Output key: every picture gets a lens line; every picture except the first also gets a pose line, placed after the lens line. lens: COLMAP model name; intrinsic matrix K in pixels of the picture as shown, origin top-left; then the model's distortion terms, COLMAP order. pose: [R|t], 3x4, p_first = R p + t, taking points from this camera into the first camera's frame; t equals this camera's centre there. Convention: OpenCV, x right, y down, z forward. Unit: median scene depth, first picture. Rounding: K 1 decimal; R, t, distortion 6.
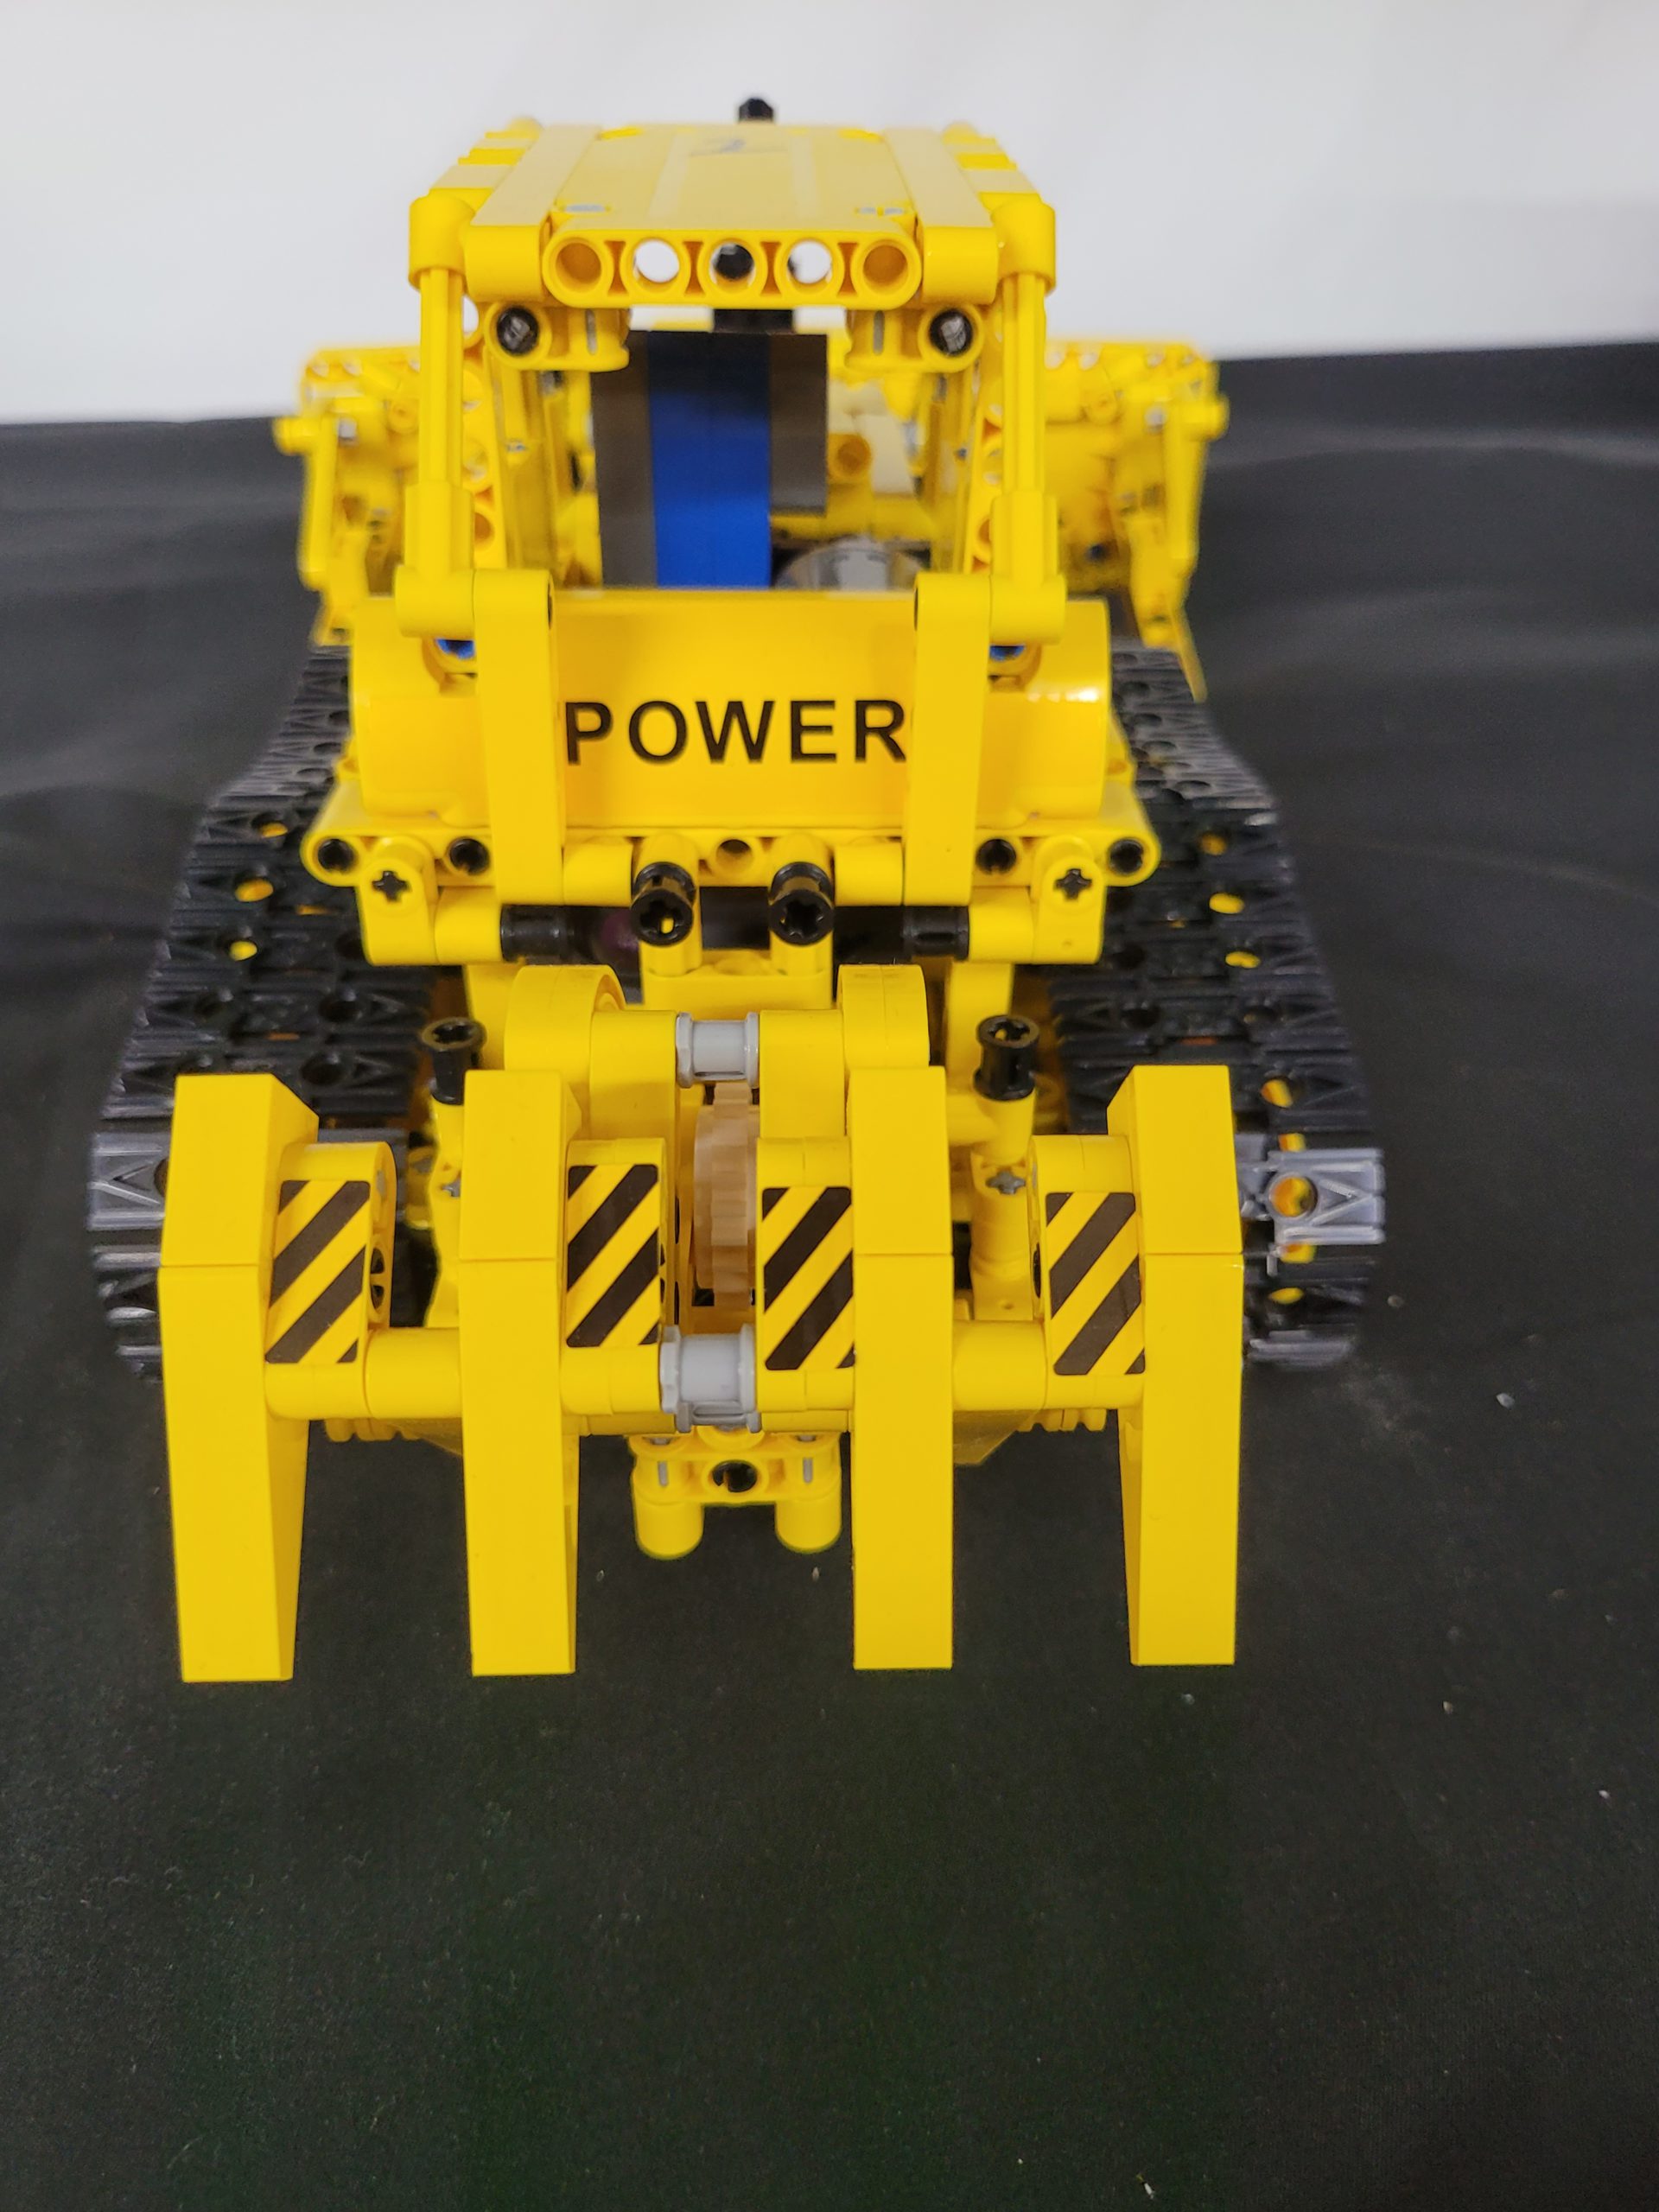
lens RADIAL K [[1651.7, 0, 829.5], [0, 1651.7, 1106.0], [0, 0, 1]] dist [0.002039, -0.001416]
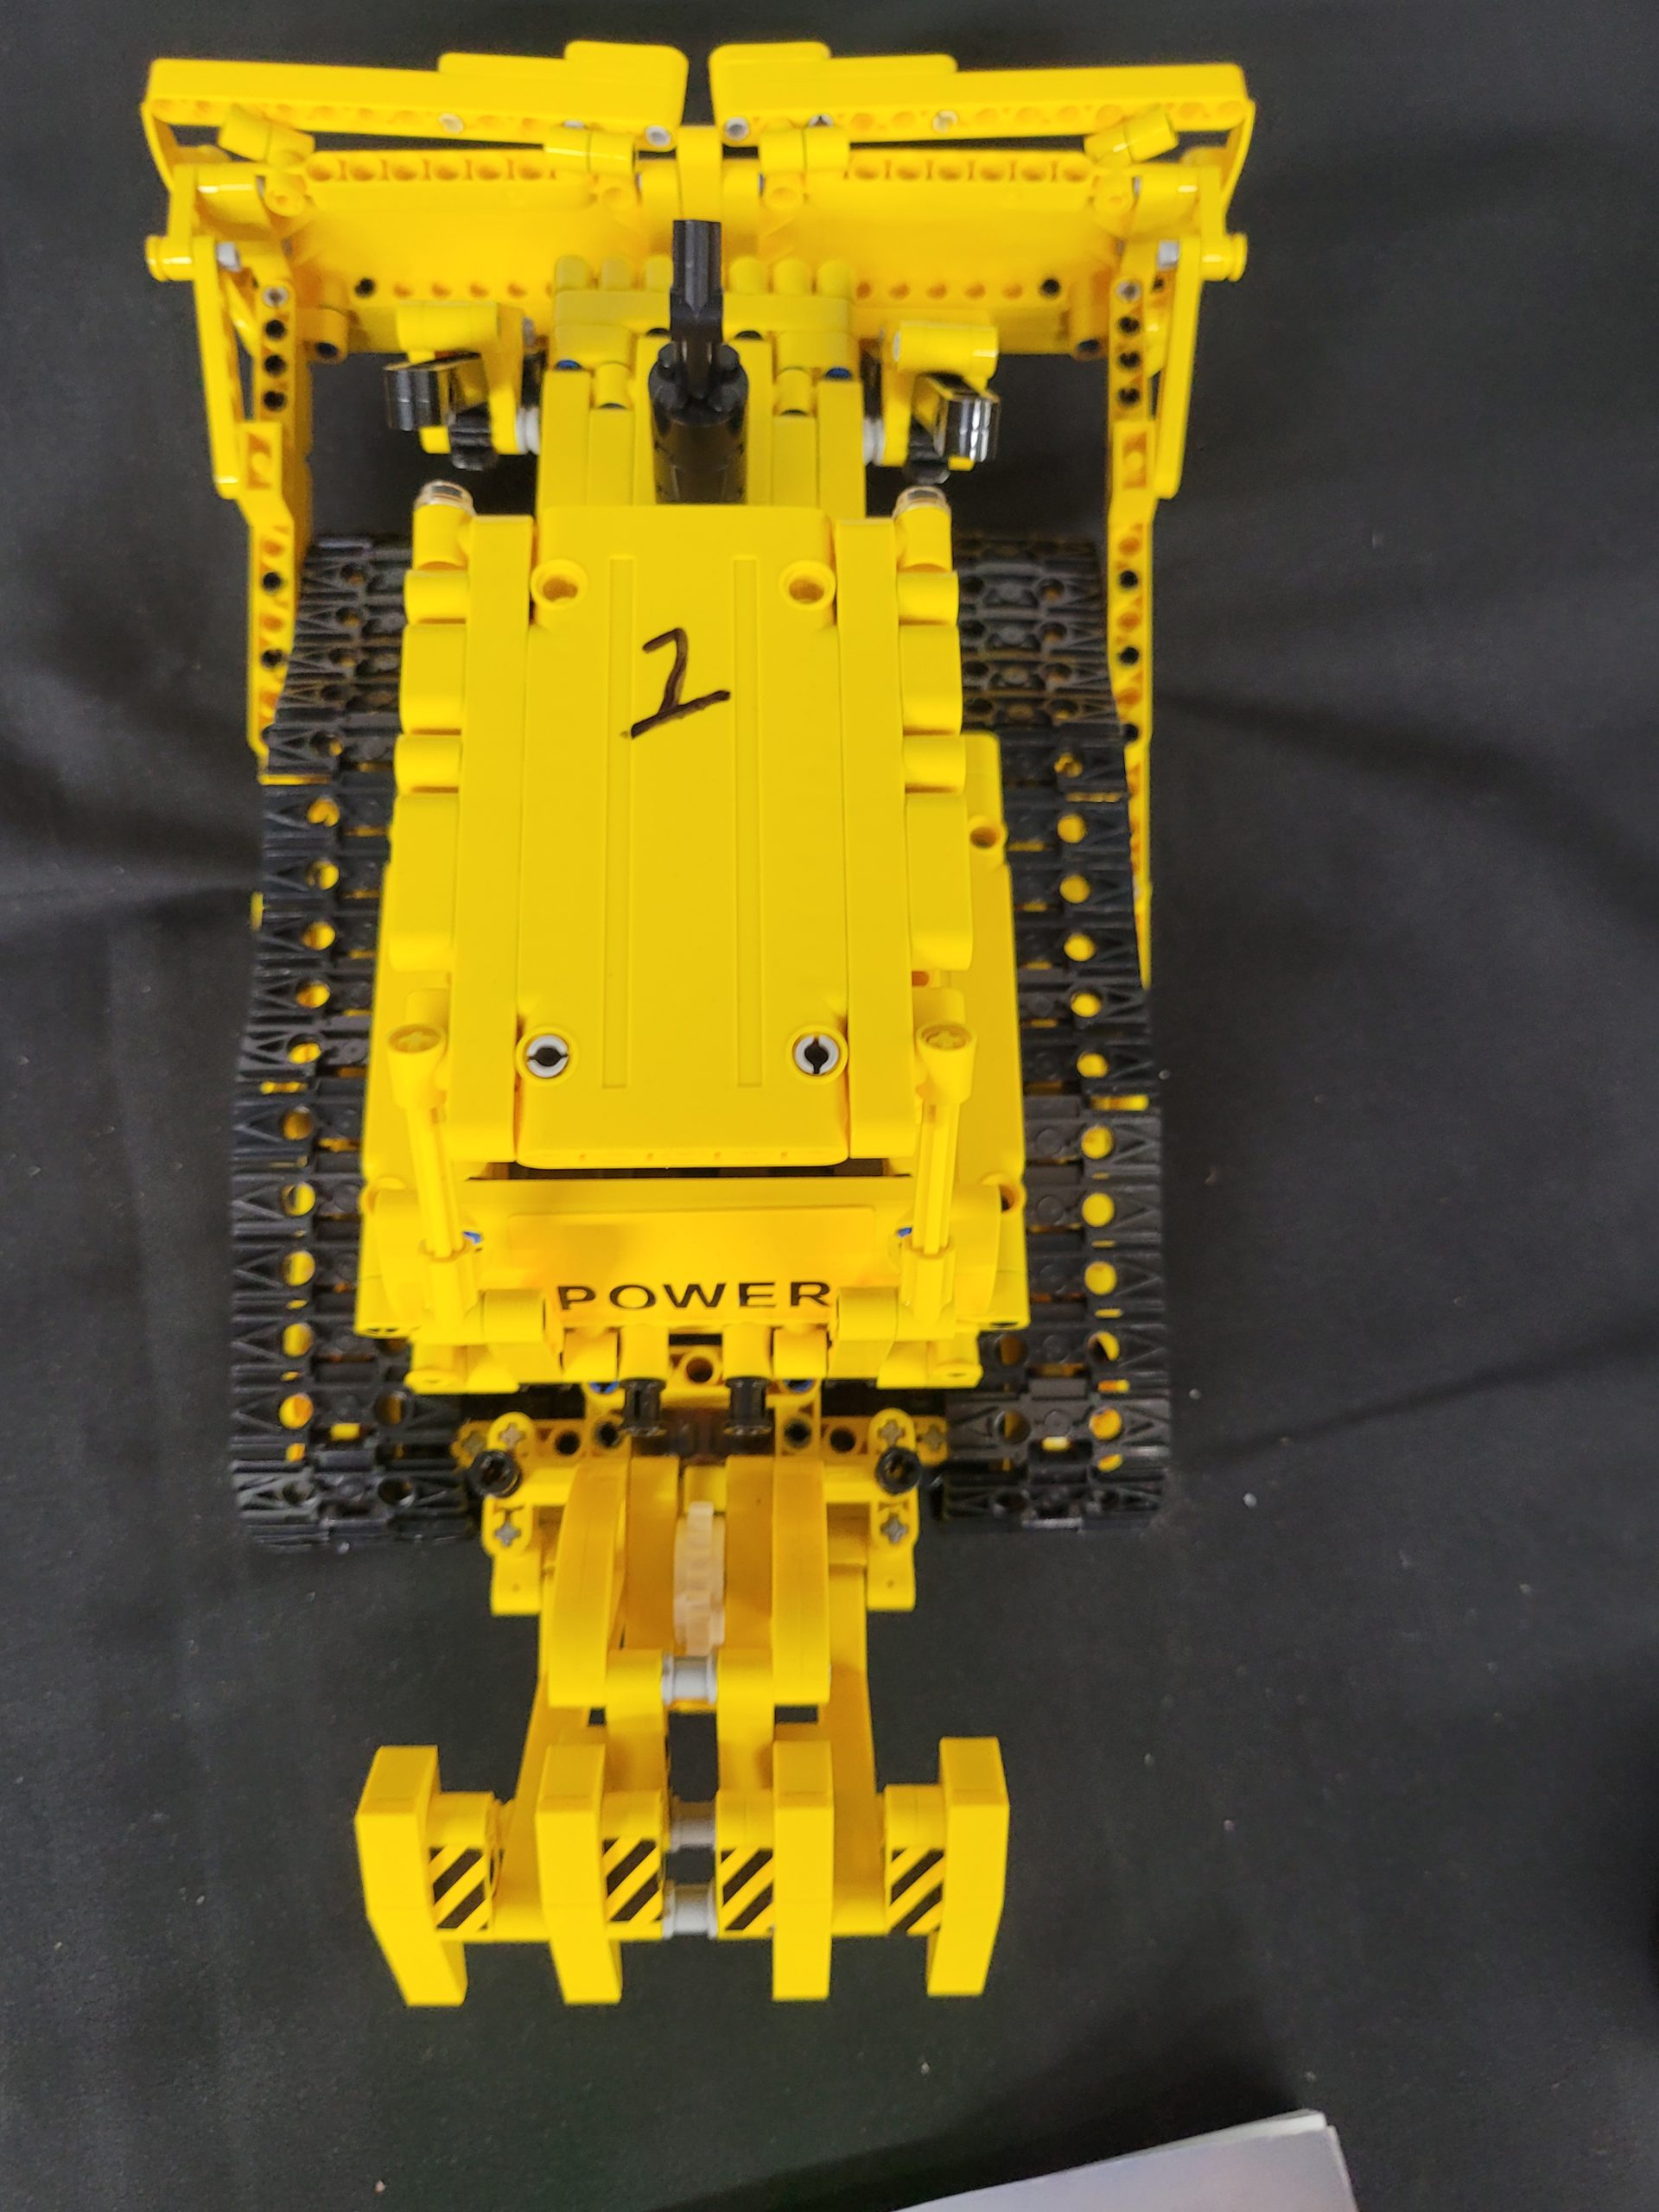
lens RADIAL K [[1651.7, 0, 829.5], [0, 1651.7, 1106.0], [0, 0, 1]] dist [0.002039, -0.001416]
pose [[0.999652, 0.013365, 0.022750, 0.014609], [-0.024322, 0.800958, 0.598226, -1.100380], [-0.010227, -0.598571, 0.801005, 0.085527]]
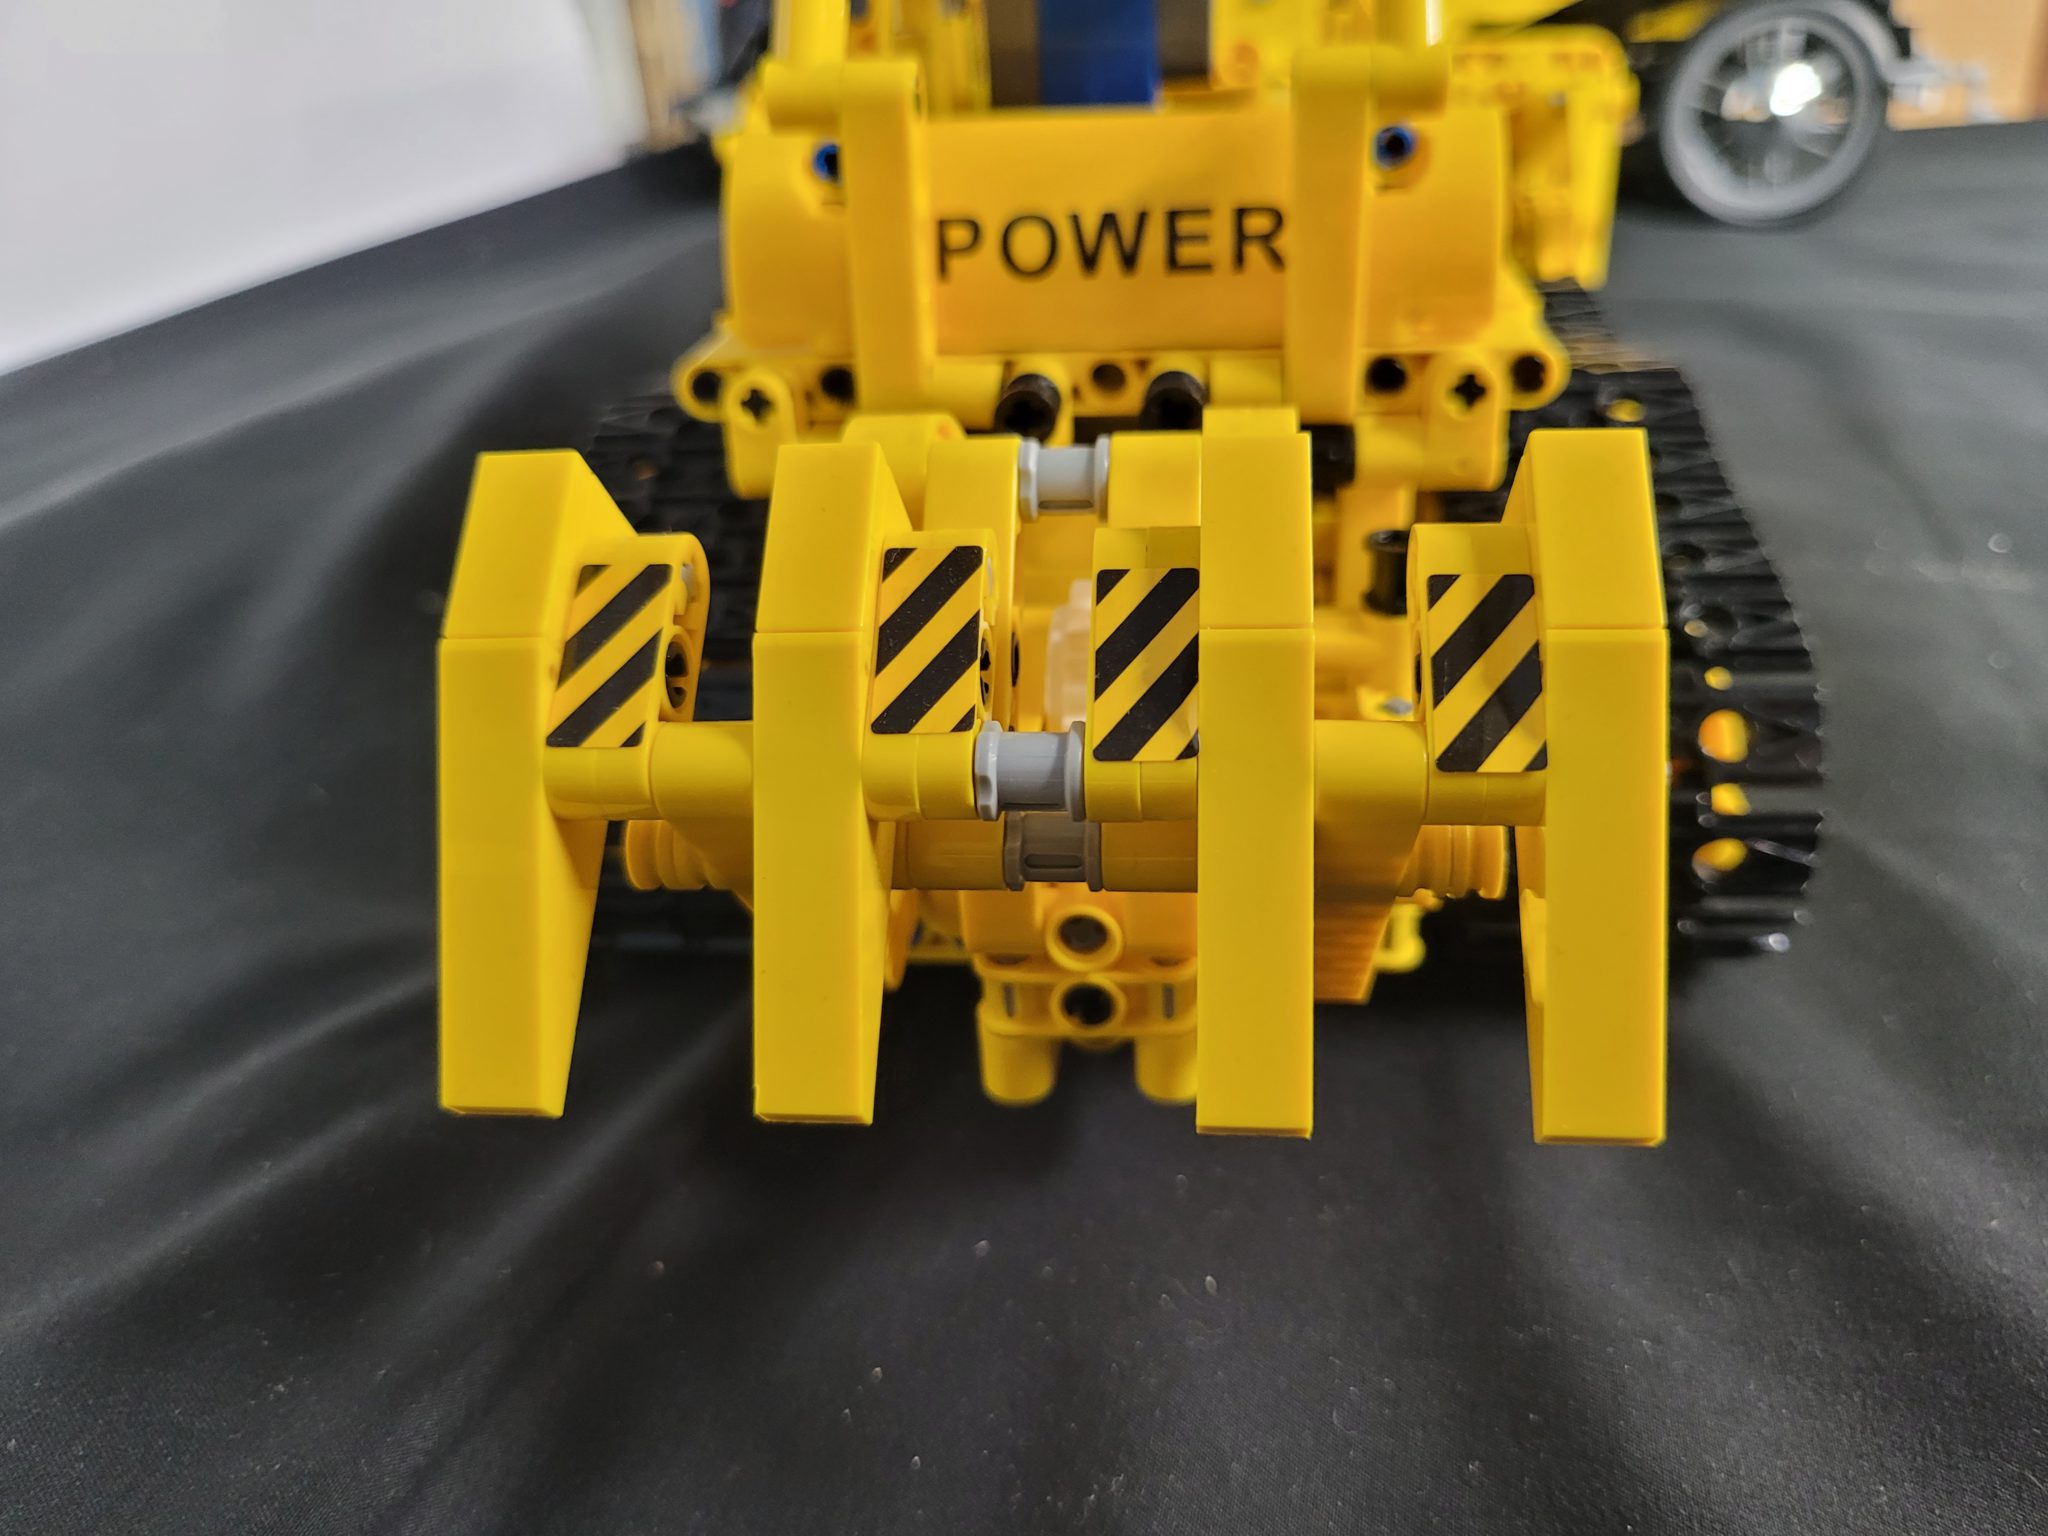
lens RADIAL K [[1577.4, 0, 1046.0], [0, 1577.4, 728.0], [0, 0, 1]] dist [-0.005246, -0.002328]
pose [[0.990913, 0.006560, -0.134342, 0.032620], [-0.023394, 0.991992, -0.124116, 0.171580], [0.132452, 0.126131, 0.983131, 0.124450]]
